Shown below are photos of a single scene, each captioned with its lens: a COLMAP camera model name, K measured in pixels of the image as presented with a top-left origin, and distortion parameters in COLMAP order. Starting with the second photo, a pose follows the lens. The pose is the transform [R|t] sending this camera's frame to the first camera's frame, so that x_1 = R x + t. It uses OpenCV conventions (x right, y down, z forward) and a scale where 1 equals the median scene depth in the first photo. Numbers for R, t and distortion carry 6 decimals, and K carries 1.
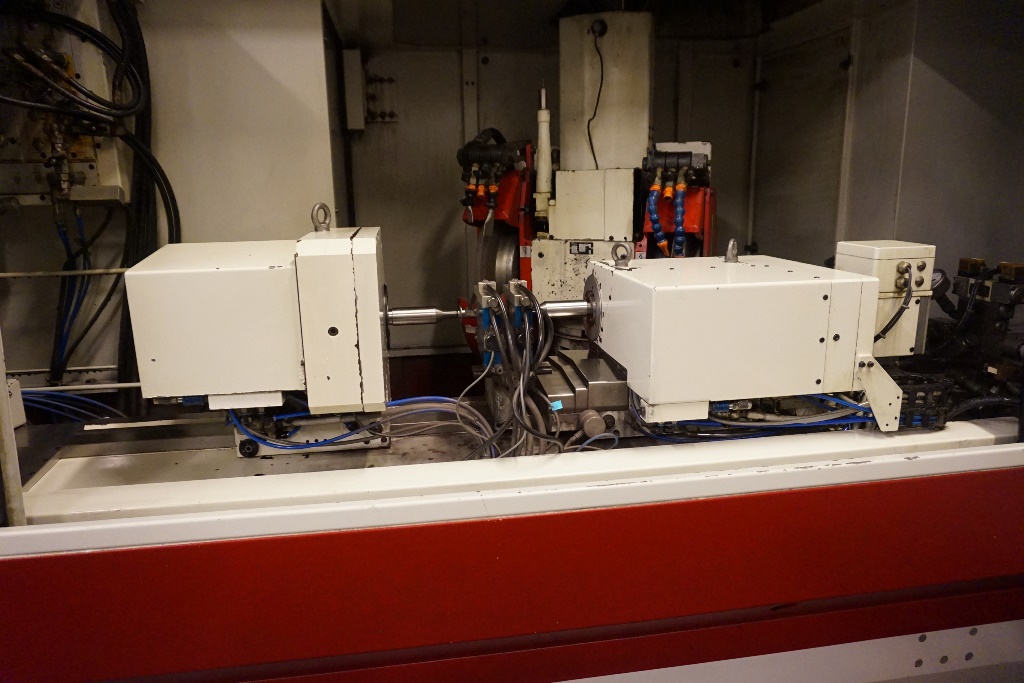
lens RADIAL K [[690.4, 0, 509.5], [0, 690.4, 339.3], [0, 0, 1]] dist [-0.027397, 0.010901]
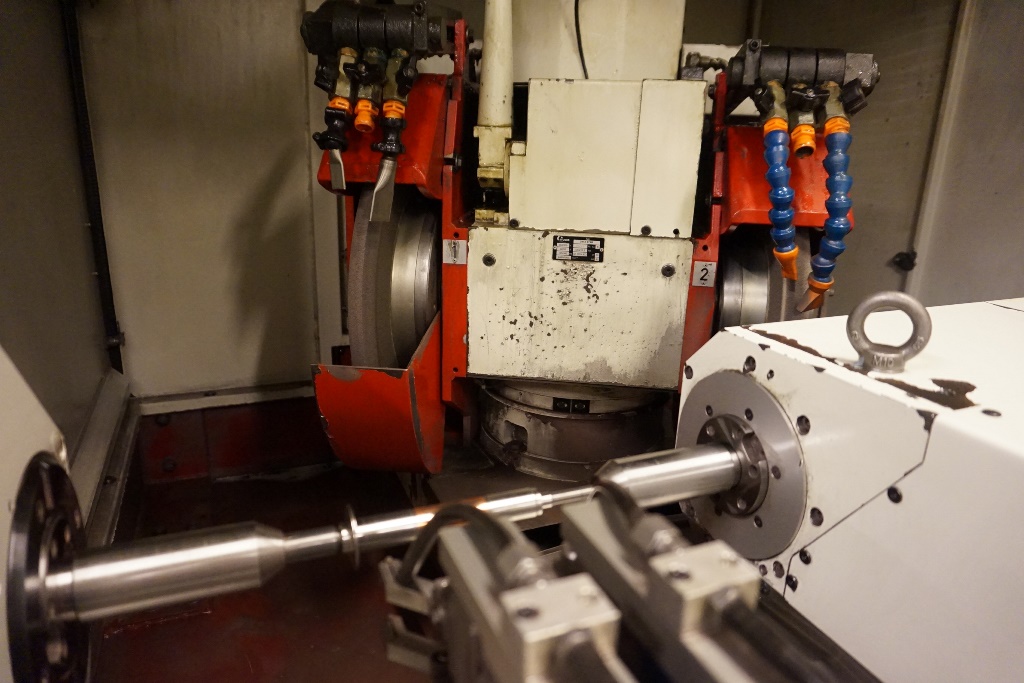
lens RADIAL K [[690.4, 0, 508.9], [0, 690.4, 338.1], [0, 0, 1]] dist [-0.027397, 0.010901]
pose [[0.971631, -0.023852, 0.235295, -0.055387], [0.006377, 0.997182, 0.074750, -0.106389], [-0.236415, -0.071129, 0.969045, 0.545113]]
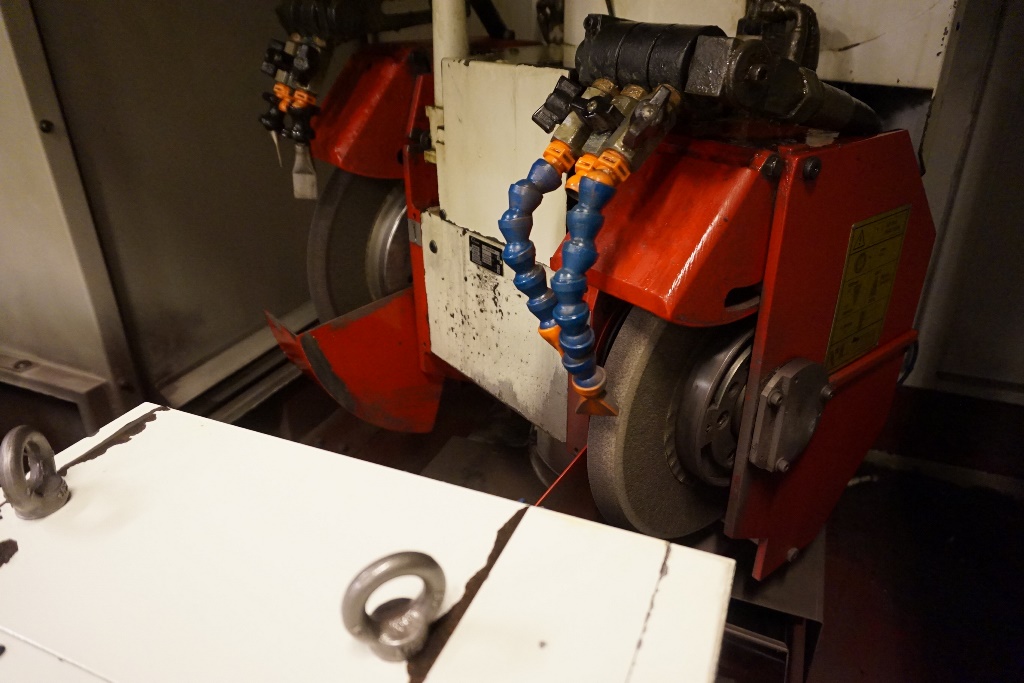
lens RADIAL K [[690.4, 0, 510.1], [0, 690.4, 344.5], [0, 0, 1]] dist [-0.027397, 0.010901]
pose [[0.841833, 0.244946, -0.480956, 0.330922], [-0.115059, 0.952051, 0.283479, -0.200586], [0.527331, -0.183304, 0.829651, 0.649486]]
